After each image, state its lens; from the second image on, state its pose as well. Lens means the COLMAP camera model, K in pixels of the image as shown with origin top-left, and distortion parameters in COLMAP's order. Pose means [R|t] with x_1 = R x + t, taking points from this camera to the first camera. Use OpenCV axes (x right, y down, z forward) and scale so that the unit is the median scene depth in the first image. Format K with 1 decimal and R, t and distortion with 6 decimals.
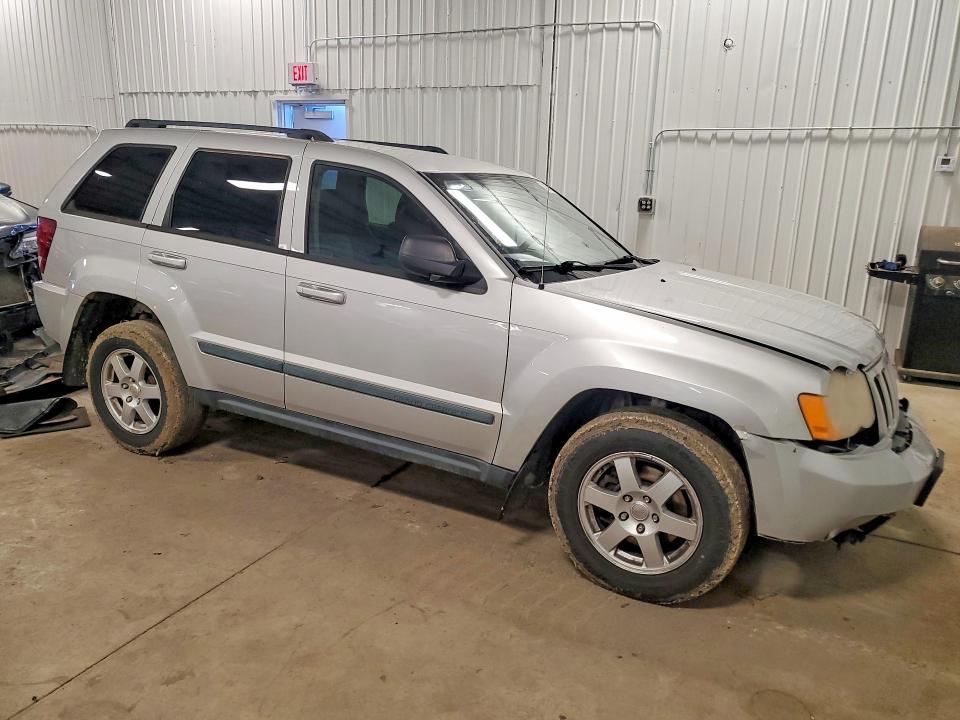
lens RADIAL K [[744.4, 0, 480.0], [0, 744.4, 360.0], [0, 0, 1]] dist [0.007956, 0.000481]
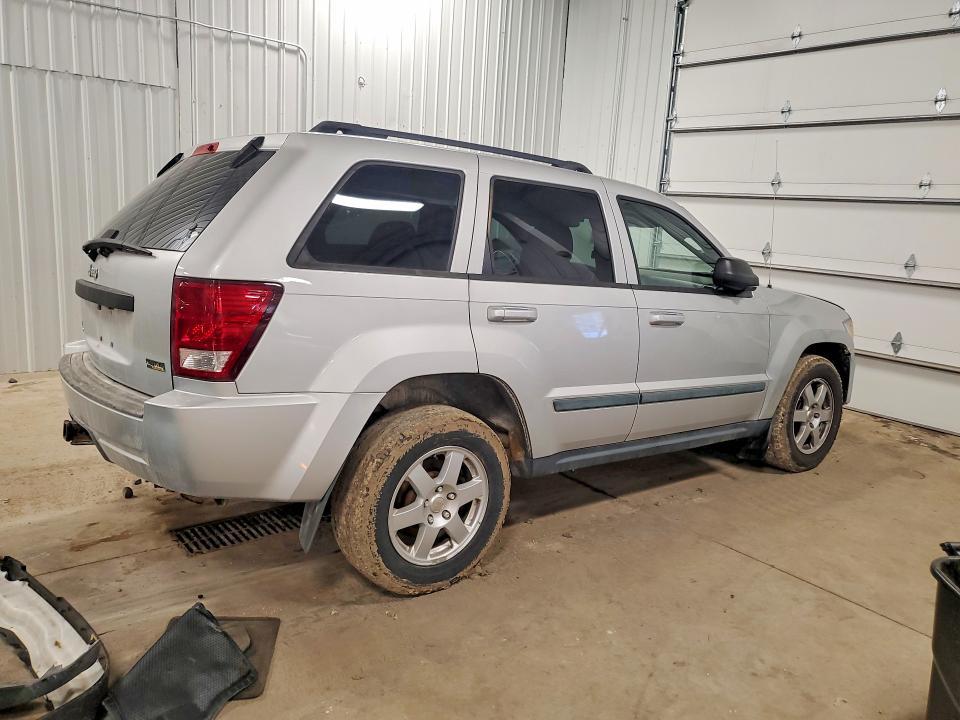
lens RADIAL K [[749.2, 0, 480.0], [0, 749.2, 360.0], [0, 0, 1]] dist [0.076835, -0.082684]
pose [[0.413606, -0.181414, 0.892199, -1.050759], [0.196504, 0.974638, 0.107081, -0.161088], [-0.888997, 0.131032, 0.438764, 0.613428]]
